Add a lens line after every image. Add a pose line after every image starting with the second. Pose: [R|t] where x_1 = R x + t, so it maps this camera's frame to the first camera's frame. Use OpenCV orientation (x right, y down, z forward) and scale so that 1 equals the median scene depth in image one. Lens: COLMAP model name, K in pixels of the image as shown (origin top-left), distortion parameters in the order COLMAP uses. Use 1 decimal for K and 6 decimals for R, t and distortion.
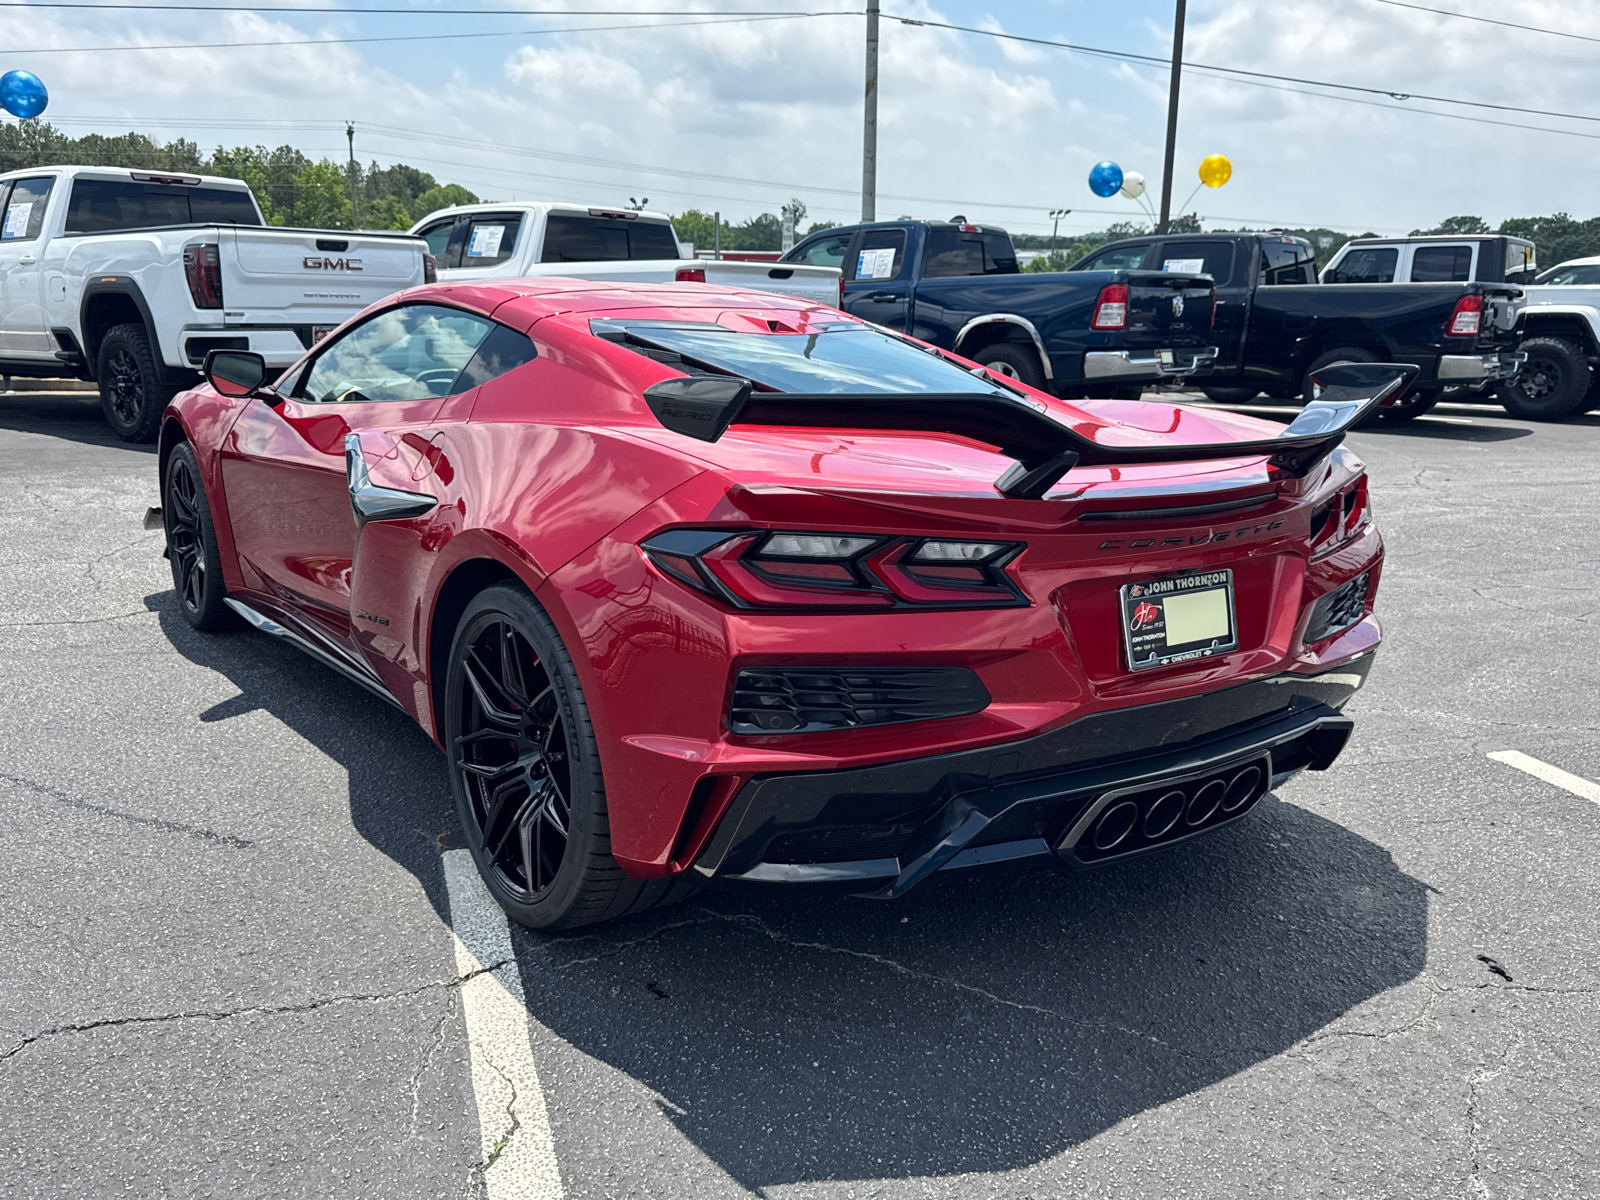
lens RADIAL K [[1328.3, 0, 800.0], [0, 1328.3, 600.0], [0, 0, 1]] dist [0.102549, -0.204948]
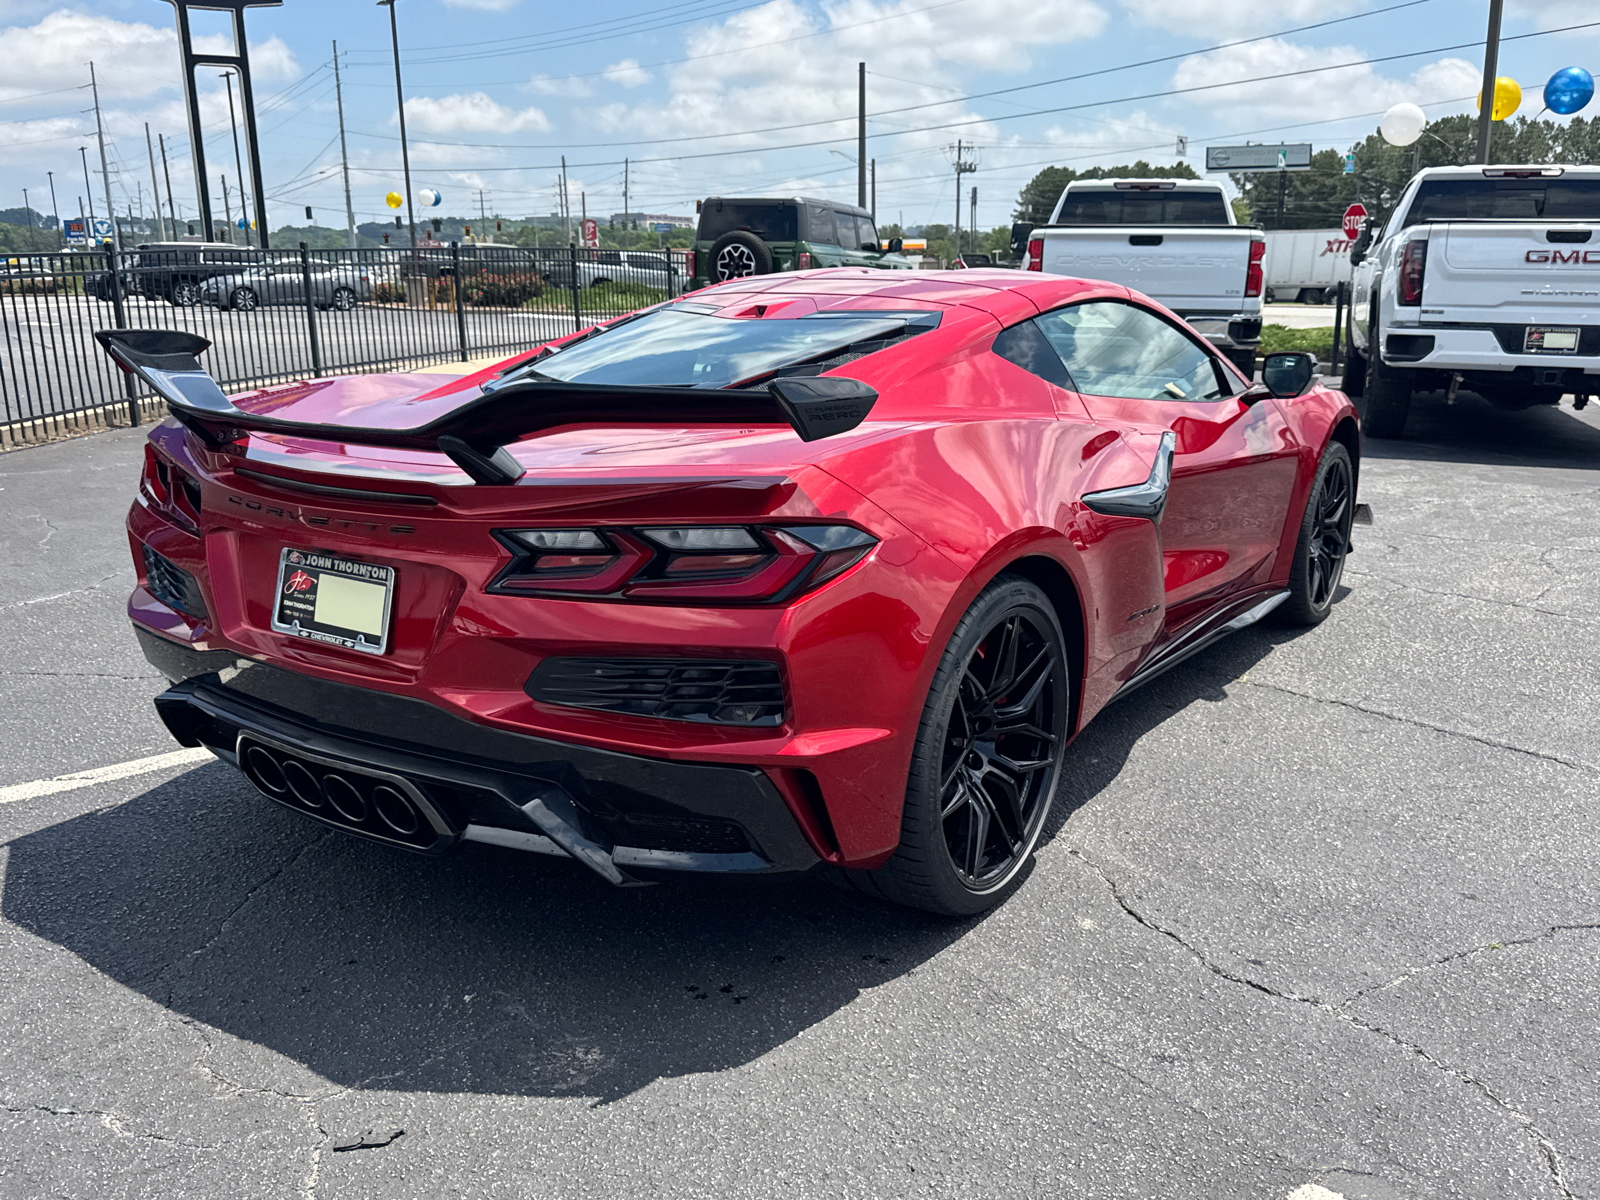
lens RADIAL K [[1336.1, 0, 800.0], [0, 1336.1, 600.0], [0, 0, 1]] dist [0.003954, -0.018274]
pose [[0.368670, 0.206305, -0.906378, 1.307489], [-0.207467, 0.968727, 0.136109, -0.191606], [0.906112, 0.137865, 0.399942, 0.924415]]
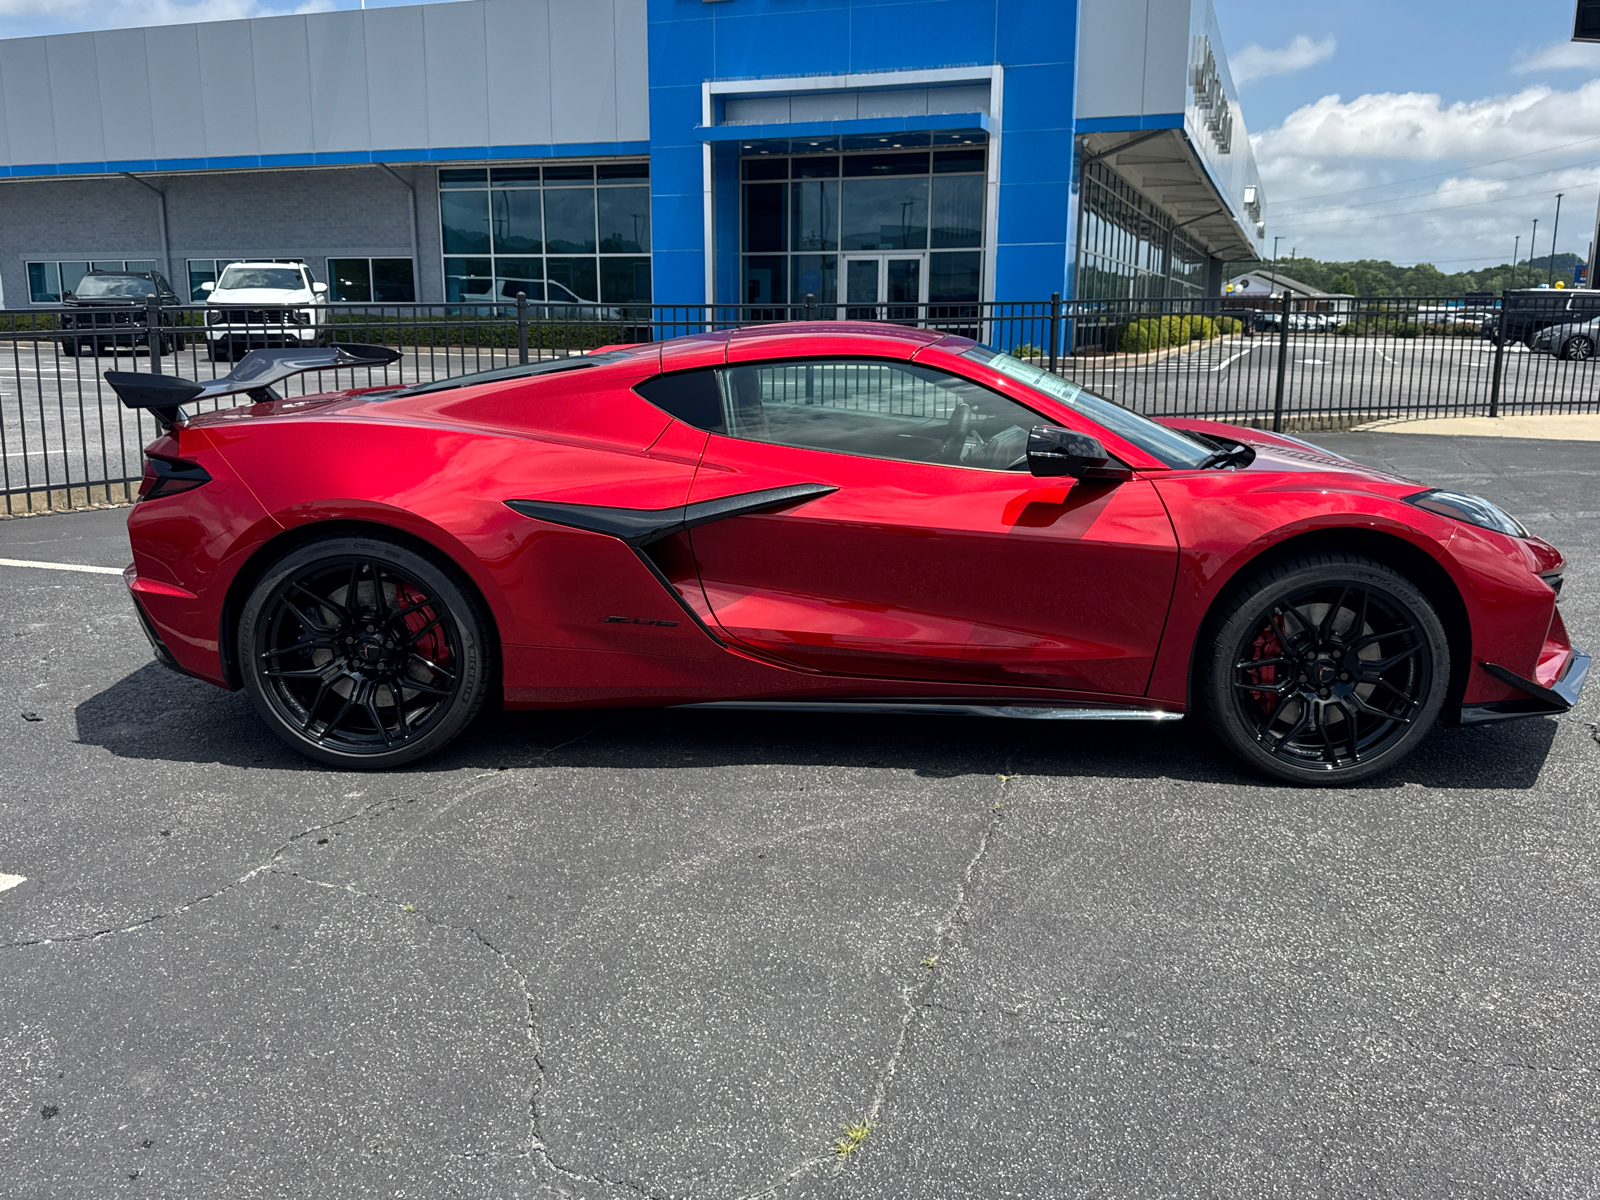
lens RADIAL K [[1336.1, 0, 800.0], [0, 1336.1, 600.0], [0, 0, 1]] dist [0.003954, -0.018274]
pose [[-0.575570, 0.151331, -0.803628, 1.321435], [-0.215049, 0.920128, 0.327289, -0.597314], [0.788970, 0.361197, -0.497054, 2.568978]]
